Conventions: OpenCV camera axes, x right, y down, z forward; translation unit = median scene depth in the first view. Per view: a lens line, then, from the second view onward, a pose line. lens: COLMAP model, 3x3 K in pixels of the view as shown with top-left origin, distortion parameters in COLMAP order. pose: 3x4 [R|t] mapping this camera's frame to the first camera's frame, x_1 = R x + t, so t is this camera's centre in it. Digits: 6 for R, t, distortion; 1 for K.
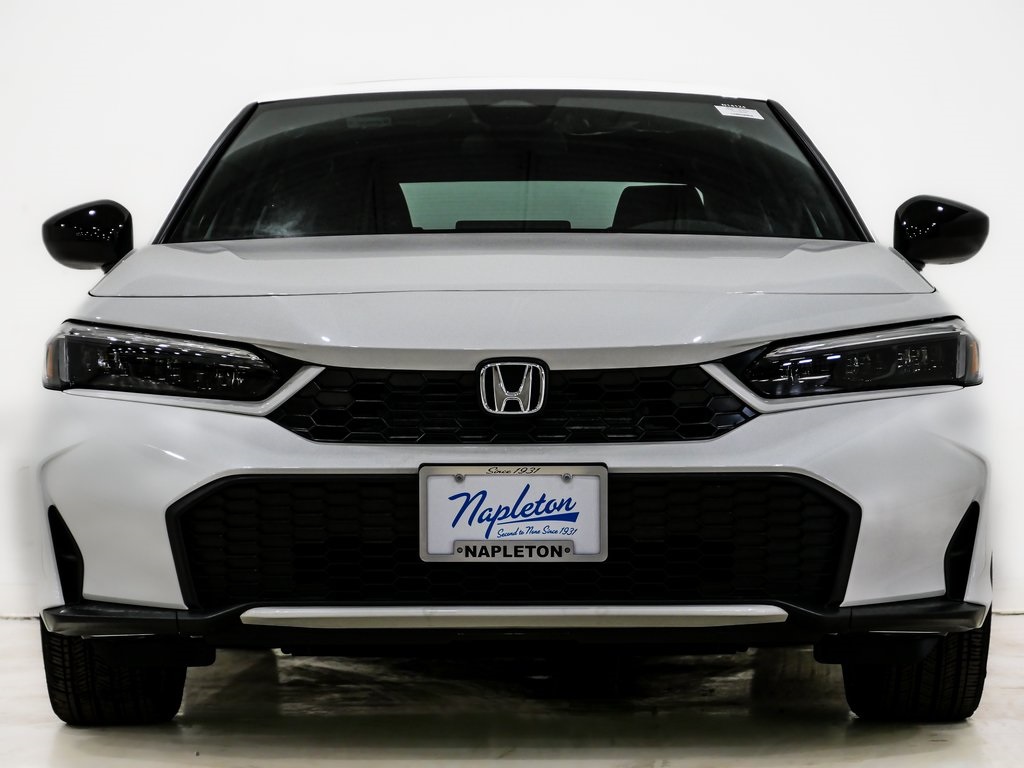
lens RADIAL K [[3216.2, 0, 512.0], [0, 3216.2, 384.0], [0, 0, 1]] dist [0.095734, -0.038568]
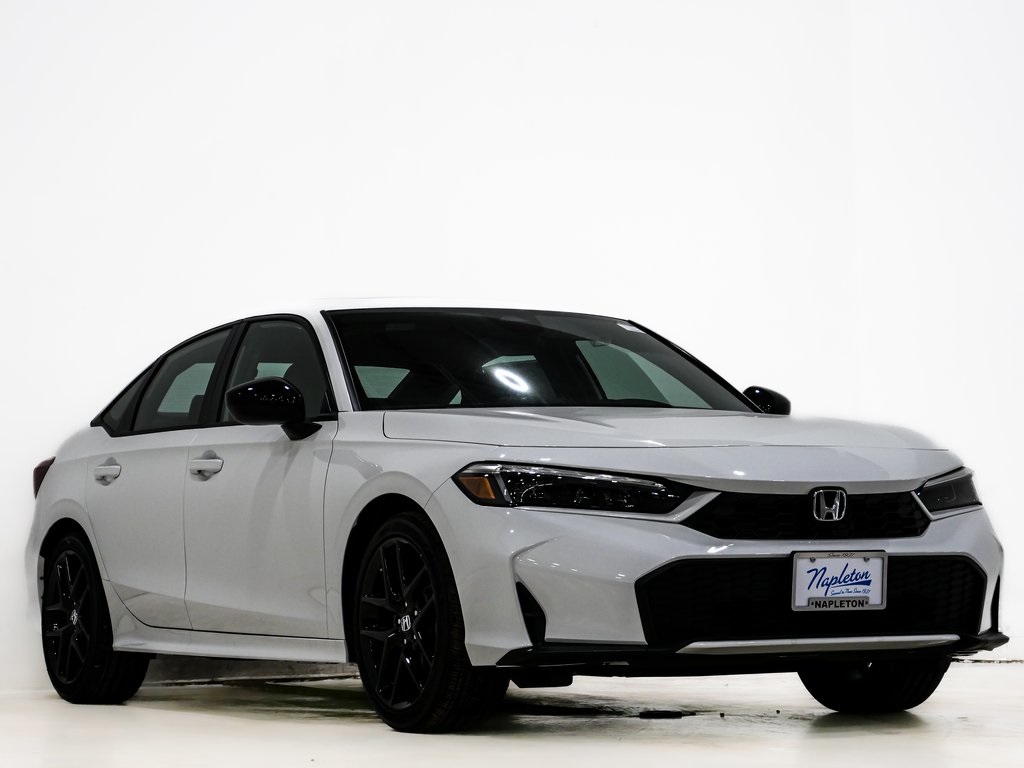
lens RADIAL K [[2784.8, 0, 512.0], [0, 2784.8, 384.0], [0, 0, 1]] dist [0.057250, -0.012116]
pose [[0.877377, 0.021589, 0.479316, -0.830335], [0.002593, 0.998759, -0.049732, 0.009907], [-0.479795, 0.044877, 0.876232, -0.178348]]
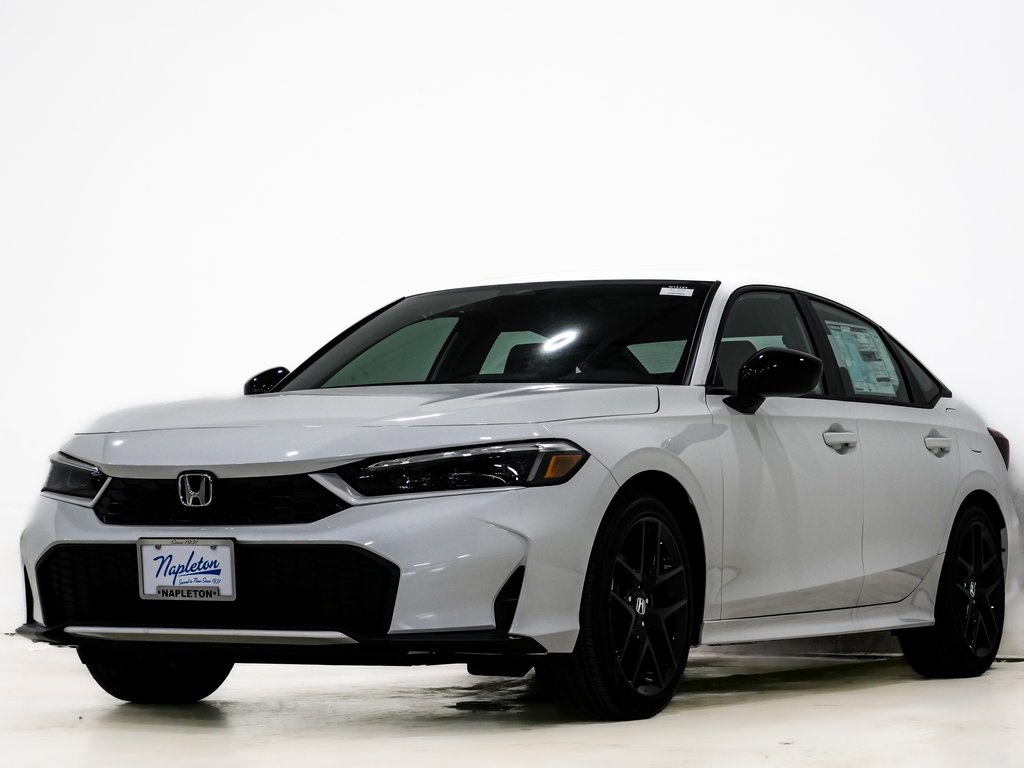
lens RADIAL K [[2606.1, 0, 512.0], [0, 2606.1, 384.0], [0, 0, 1]] dist [-0.078592, -0.484660]
pose [[0.879588, -0.024481, -0.475106, 0.742219], [0.006230, 0.999182, -0.039952, 0.001421], [0.475696, 0.032181, 0.879021, -0.045990]]
